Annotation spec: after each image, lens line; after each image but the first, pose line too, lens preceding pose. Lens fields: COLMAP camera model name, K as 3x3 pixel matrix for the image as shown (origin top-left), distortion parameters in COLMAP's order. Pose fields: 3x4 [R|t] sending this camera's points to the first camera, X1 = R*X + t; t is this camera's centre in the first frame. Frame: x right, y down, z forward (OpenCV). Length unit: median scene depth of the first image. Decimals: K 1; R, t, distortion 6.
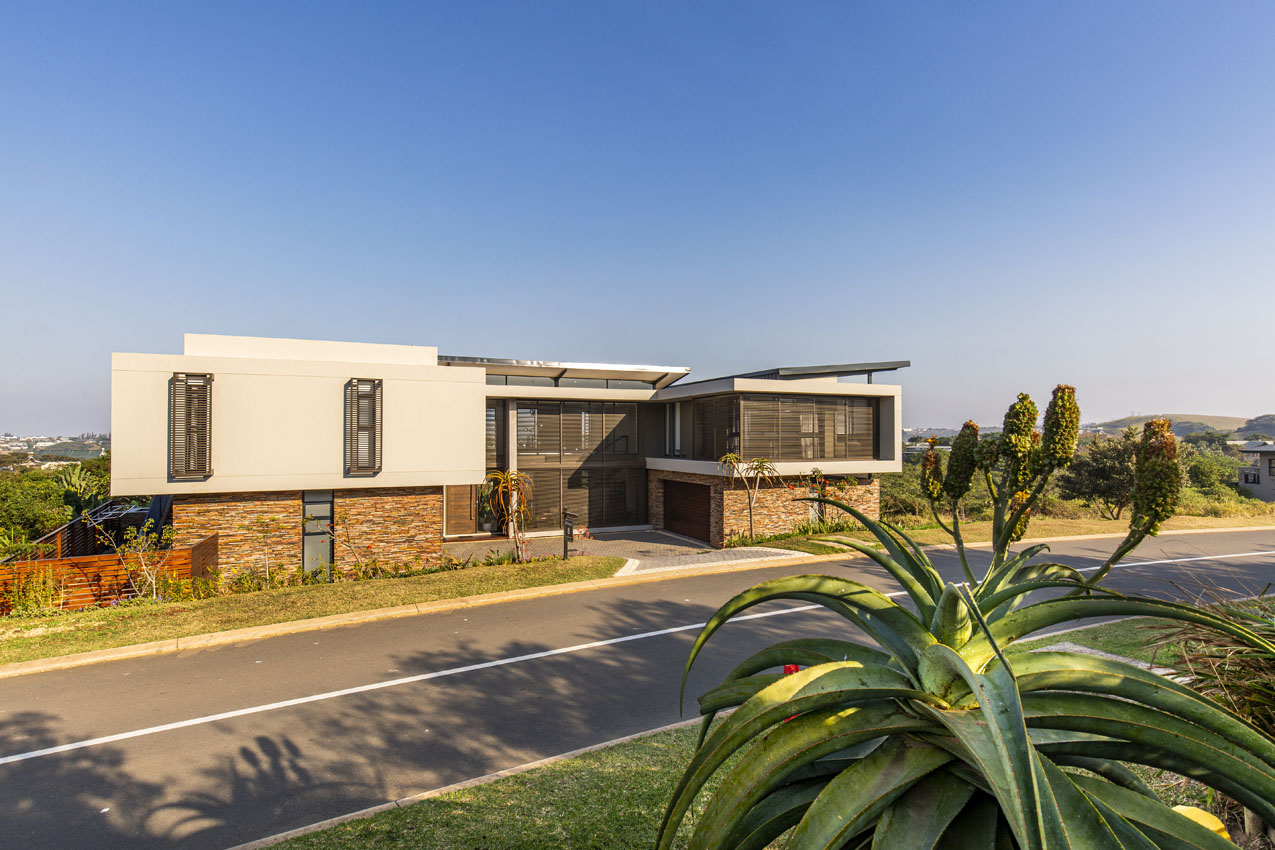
lens RADIAL K [[679.0, 0, 636.6], [0, 679.0, 428.6], [0, 0, 1]] dist [-0.009727, 0.002406]
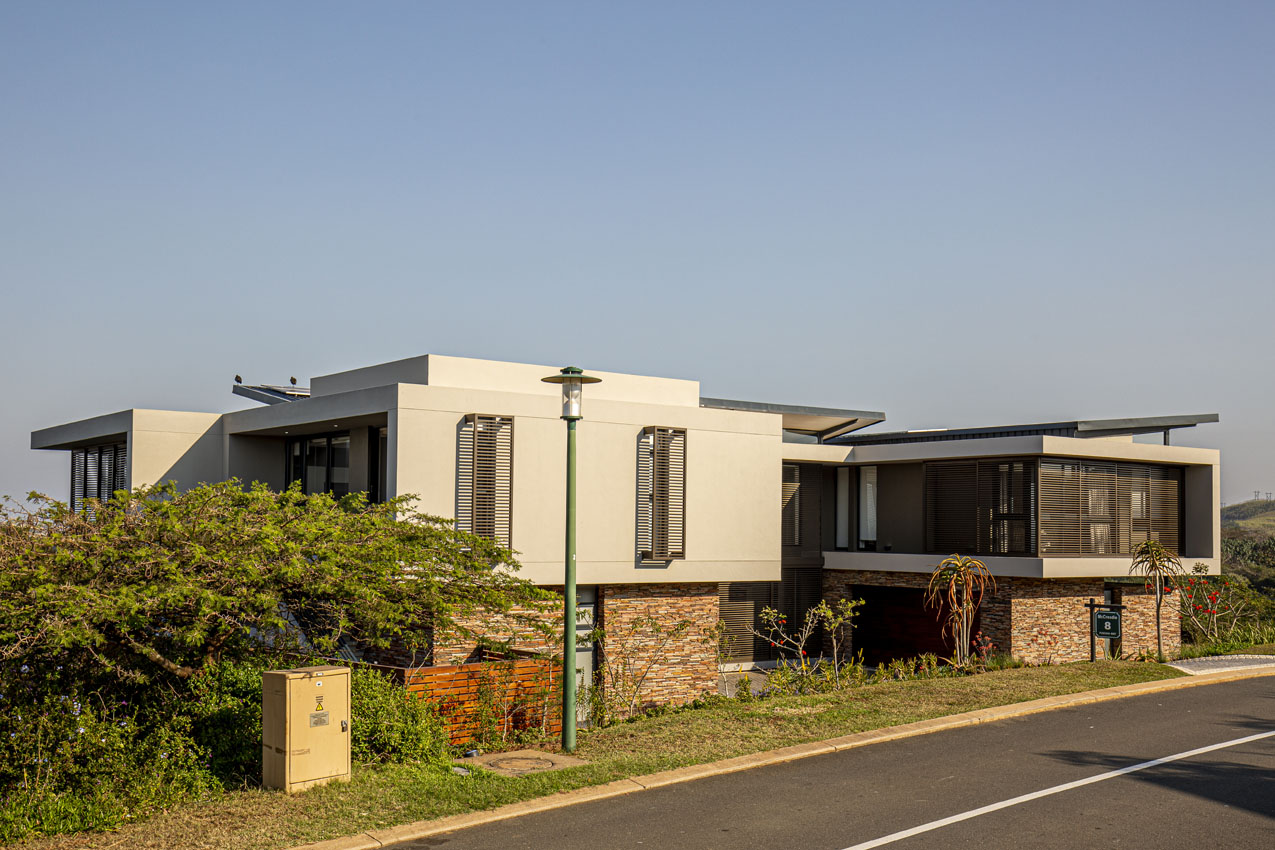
lens RADIAL K [[1287.6, 0, 637.8], [0, 1287.6, 425.5], [0, 0, 1]] dist [-0.004258, 0.000000]
pose [[0.986295, 0.025772, 0.162969, -0.420778], [-0.014877, 0.997593, -0.067726, 0.010377], [-0.164322, 0.064374, 0.984304, -0.206929]]
